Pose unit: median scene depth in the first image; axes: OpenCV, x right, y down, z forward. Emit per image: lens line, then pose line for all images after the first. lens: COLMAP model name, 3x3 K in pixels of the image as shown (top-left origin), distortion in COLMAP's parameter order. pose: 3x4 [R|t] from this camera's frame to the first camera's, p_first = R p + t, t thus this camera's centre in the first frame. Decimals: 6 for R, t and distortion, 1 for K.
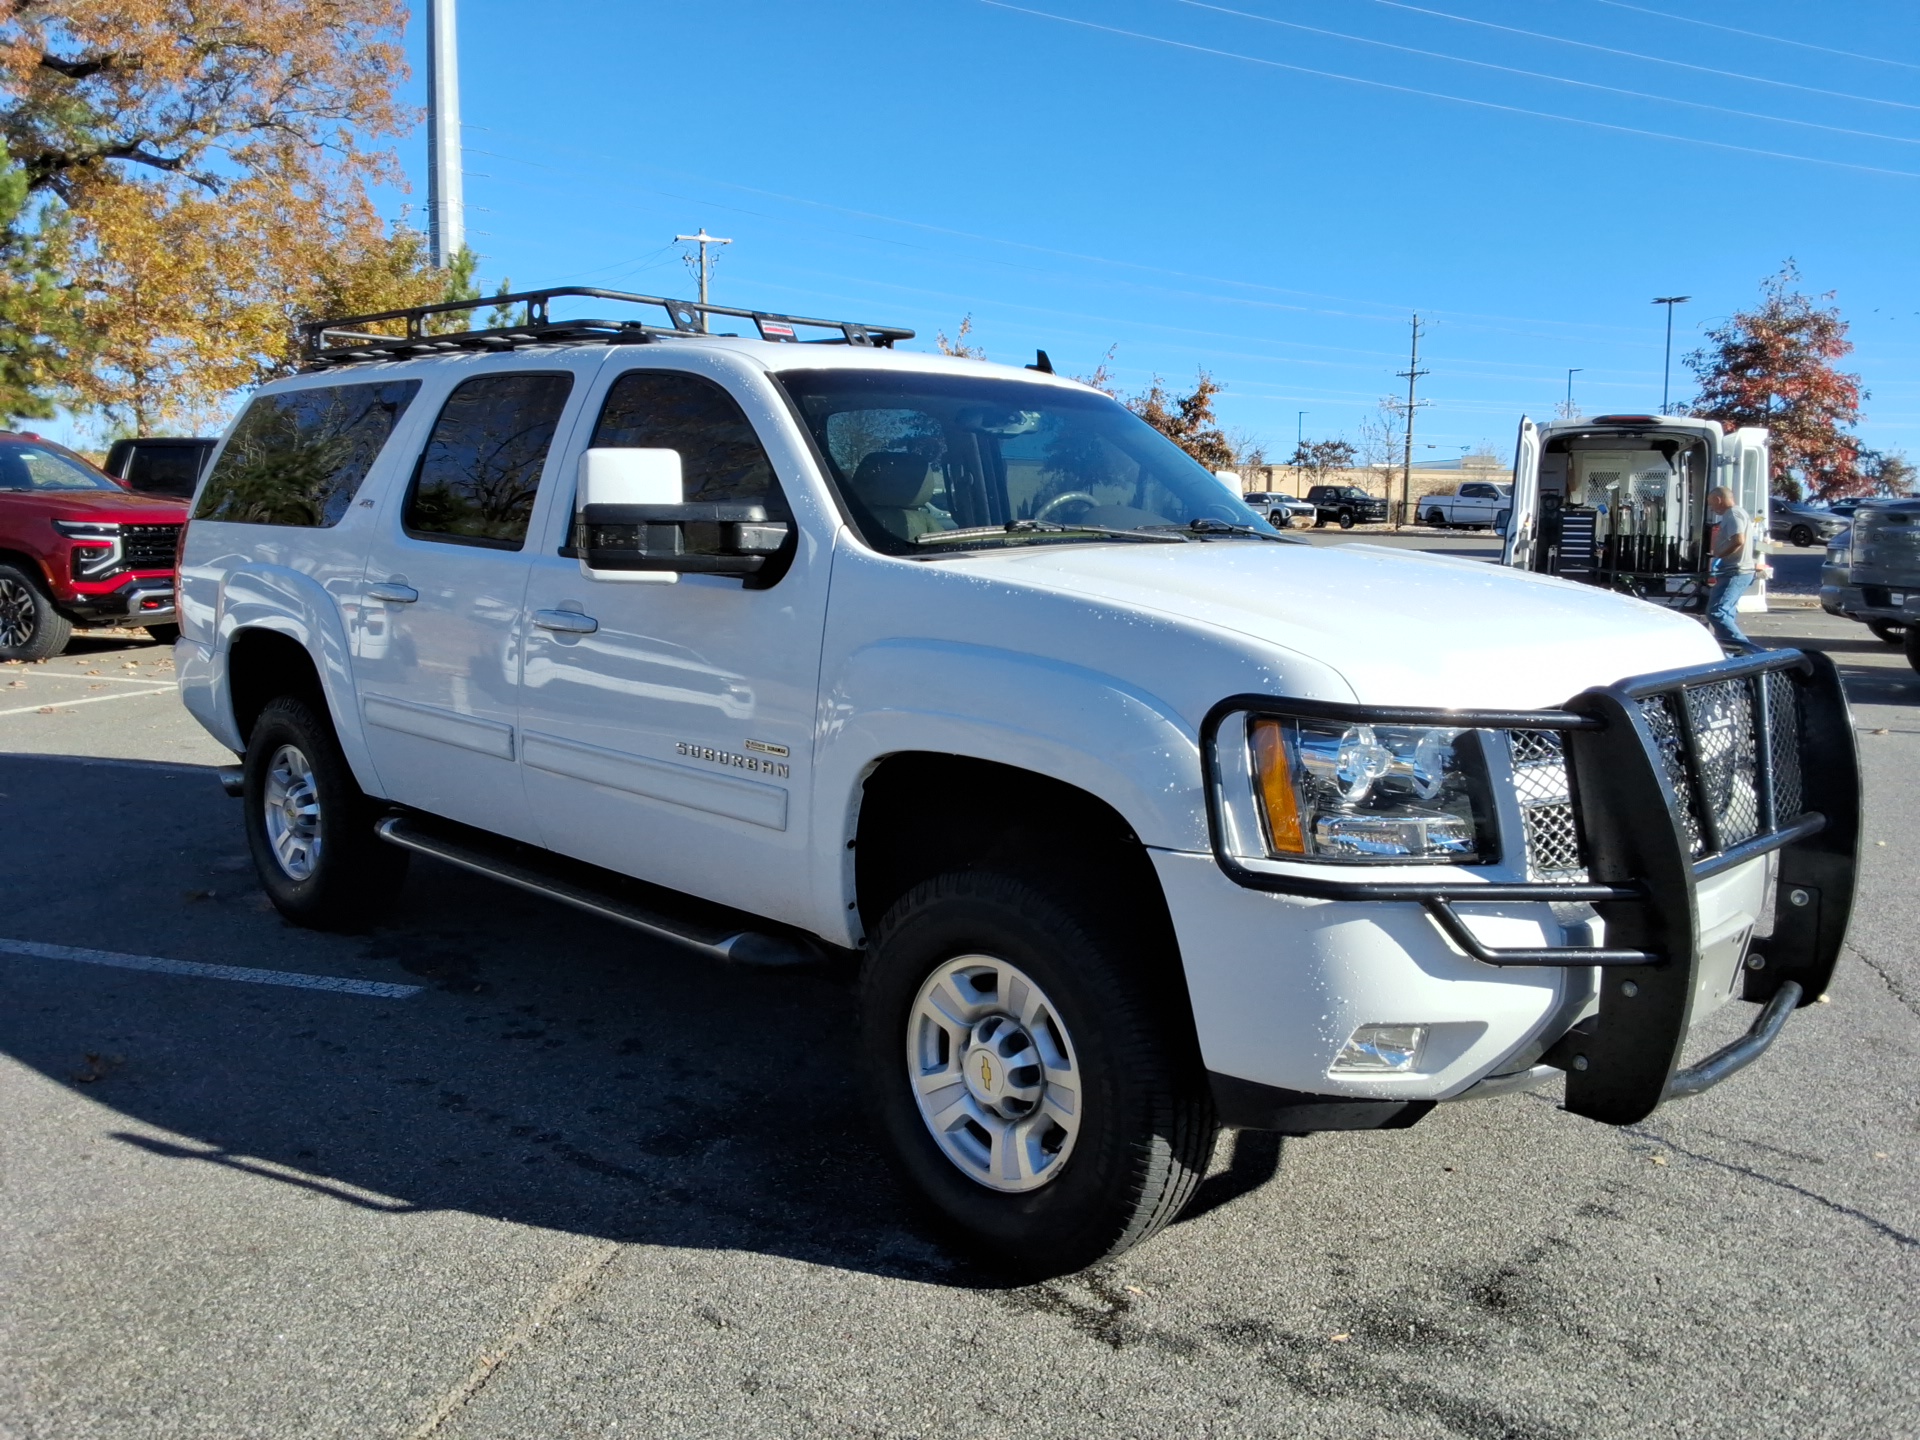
lens RADIAL K [[1540.9, 0, 973.8], [0, 1540.9, 717.1], [0, 0, 1]] dist [0.103751, -0.155806]
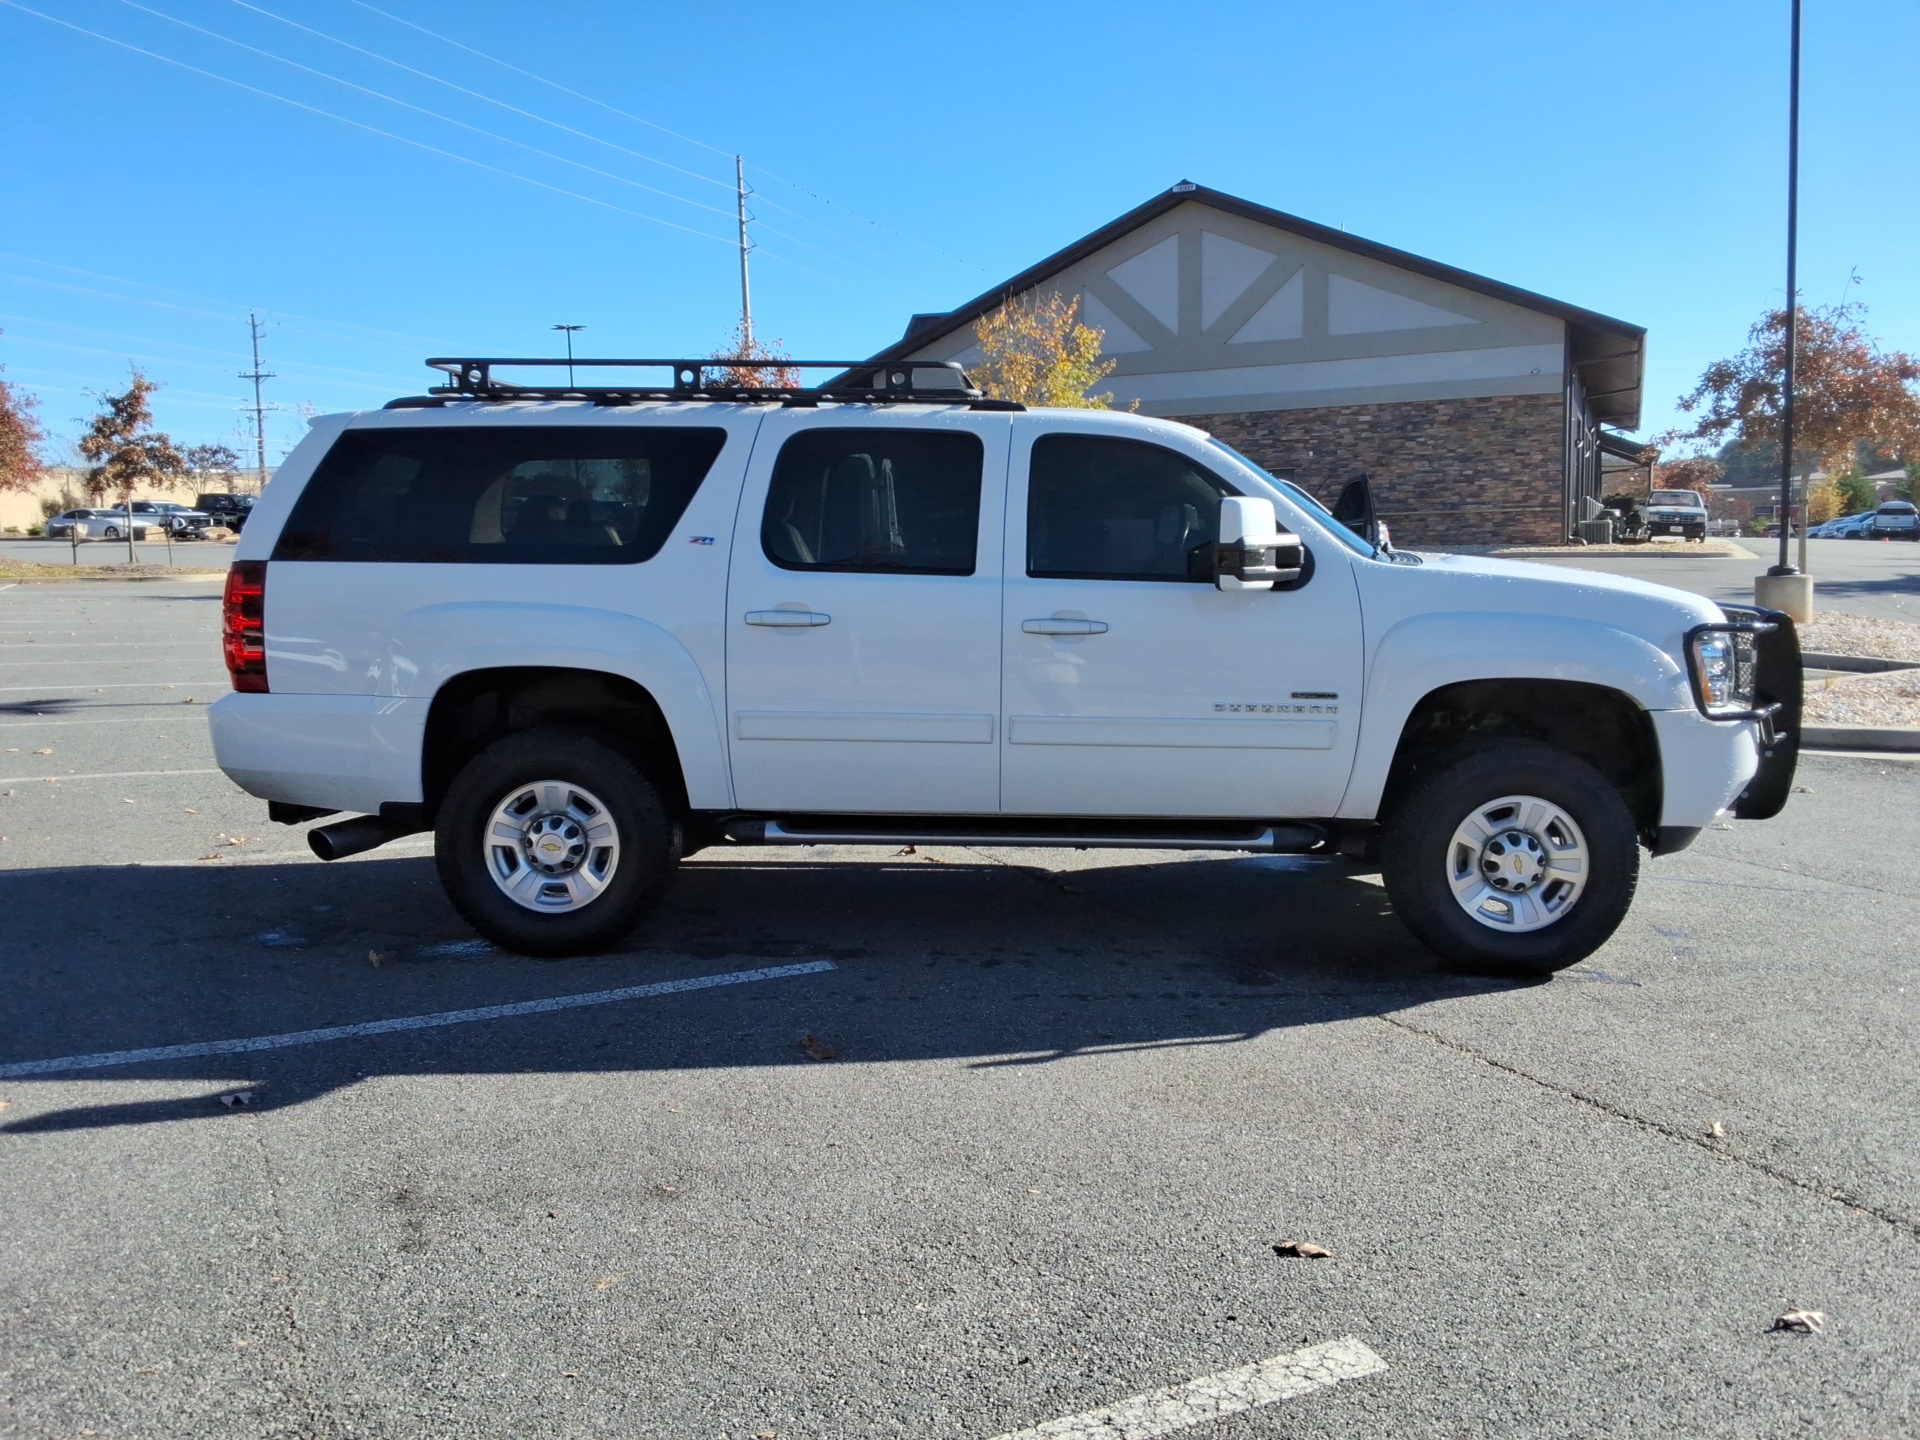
lens RADIAL K [[1540.9, 0, 973.8], [0, 1540.9, 717.1], [0, 0, 1]] dist [0.103751, -0.155806]
pose [[0.739171, -0.098060, 0.666341, -0.134901], [0.101028, 0.994294, 0.034252, -0.004292], [-0.665897, 0.042002, 0.744860, 0.010333]]
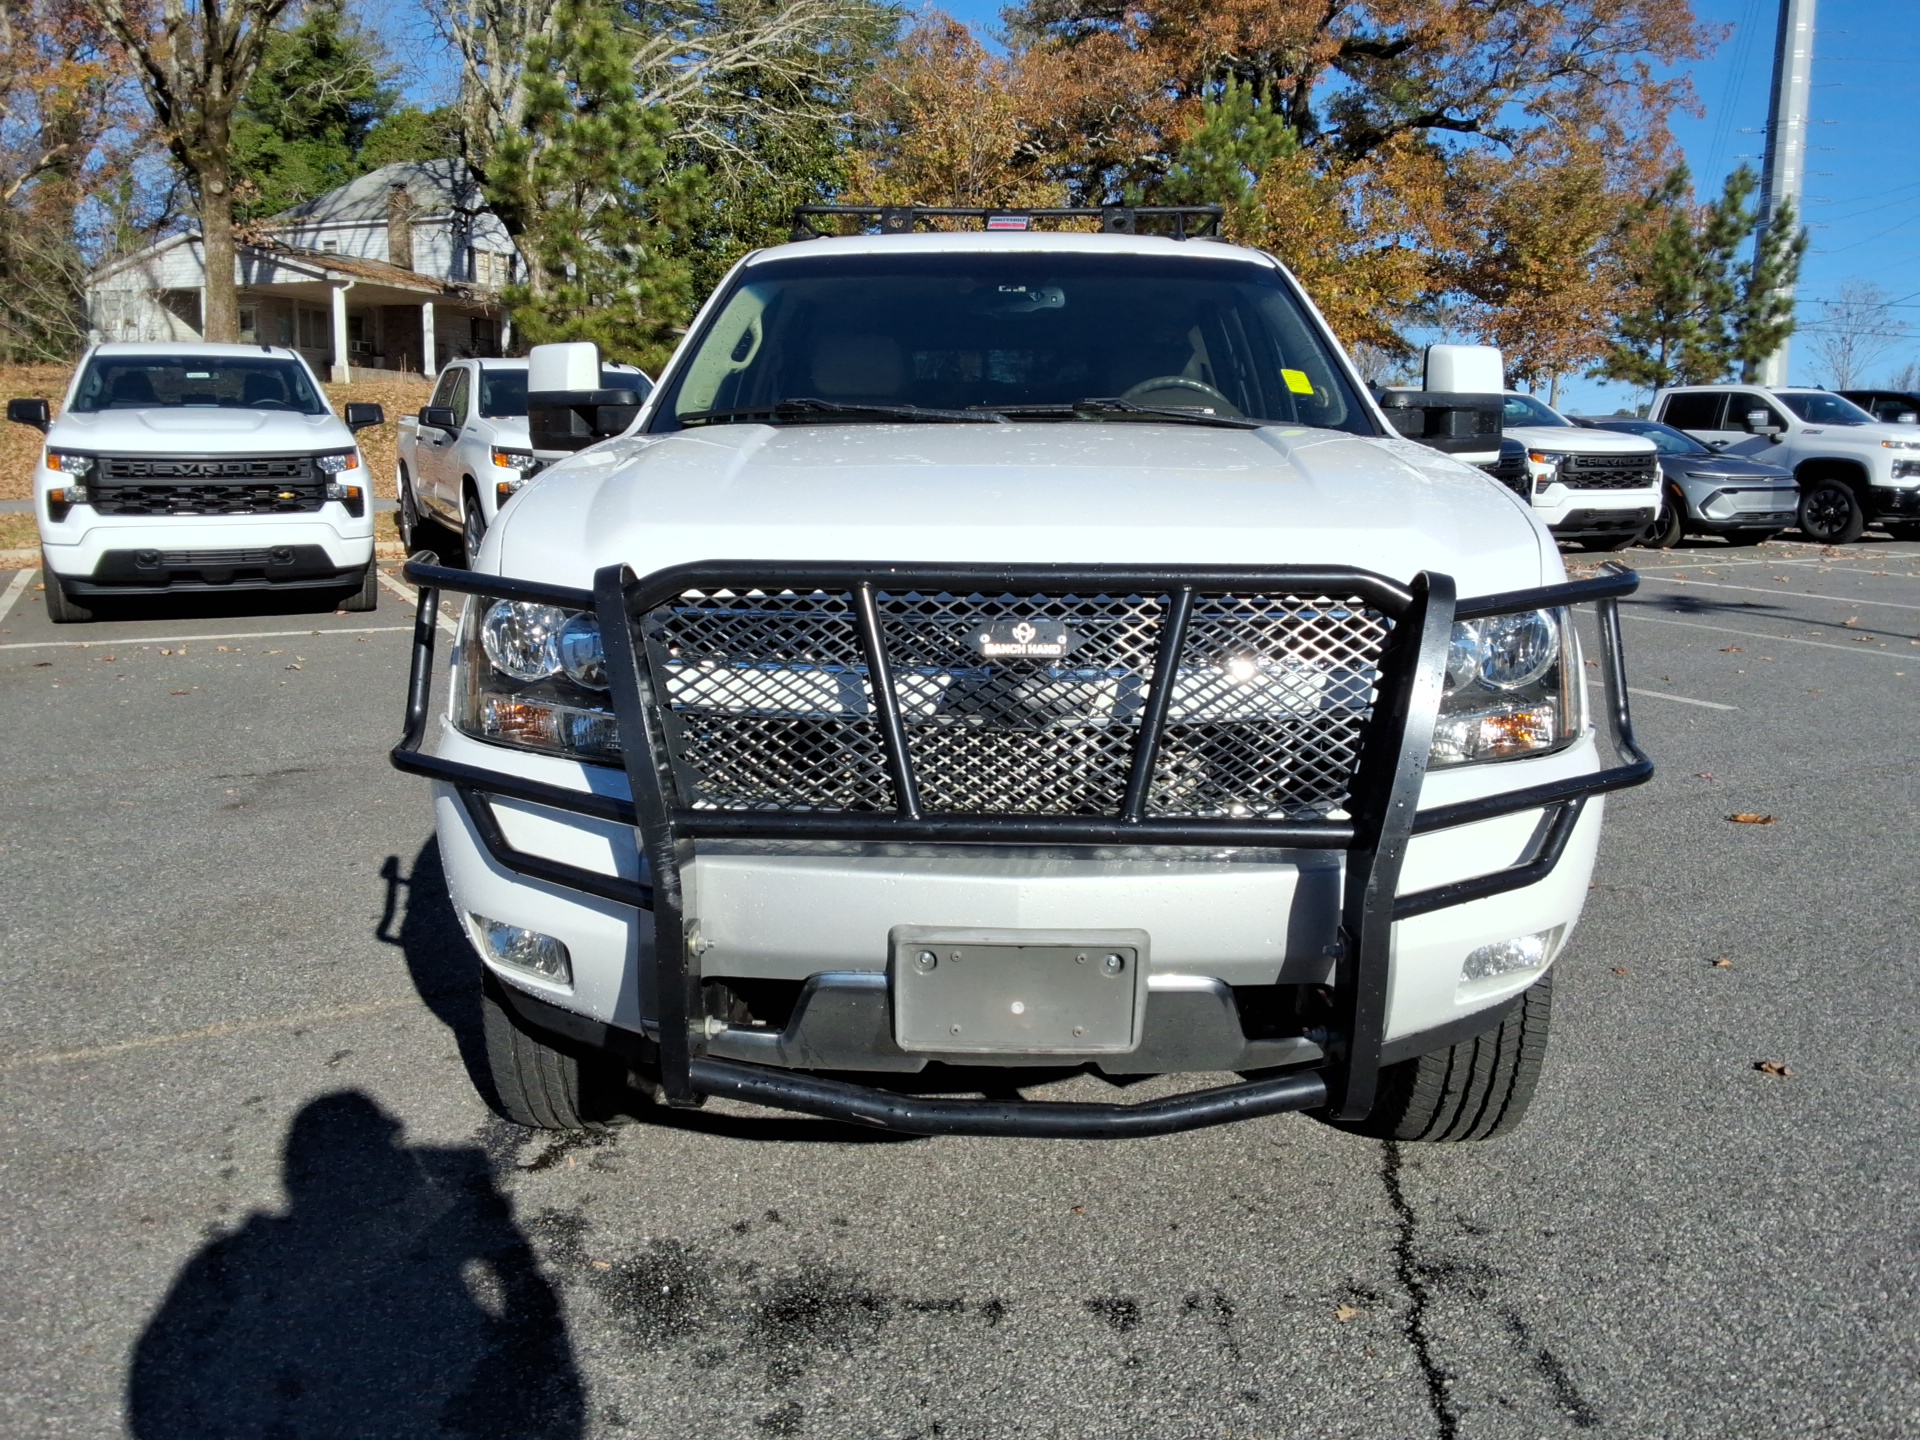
lens RADIAL K [[1540.9, 0, 973.8], [0, 1540.9, 717.1], [0, 0, 1]] dist [0.103751, -0.155806]
pose [[0.683578, 0.120833, -0.719806, 0.081995], [-0.097880, 0.992469, 0.073651, -0.001274], [0.723285, 0.020108, 0.690257, 0.041584]]
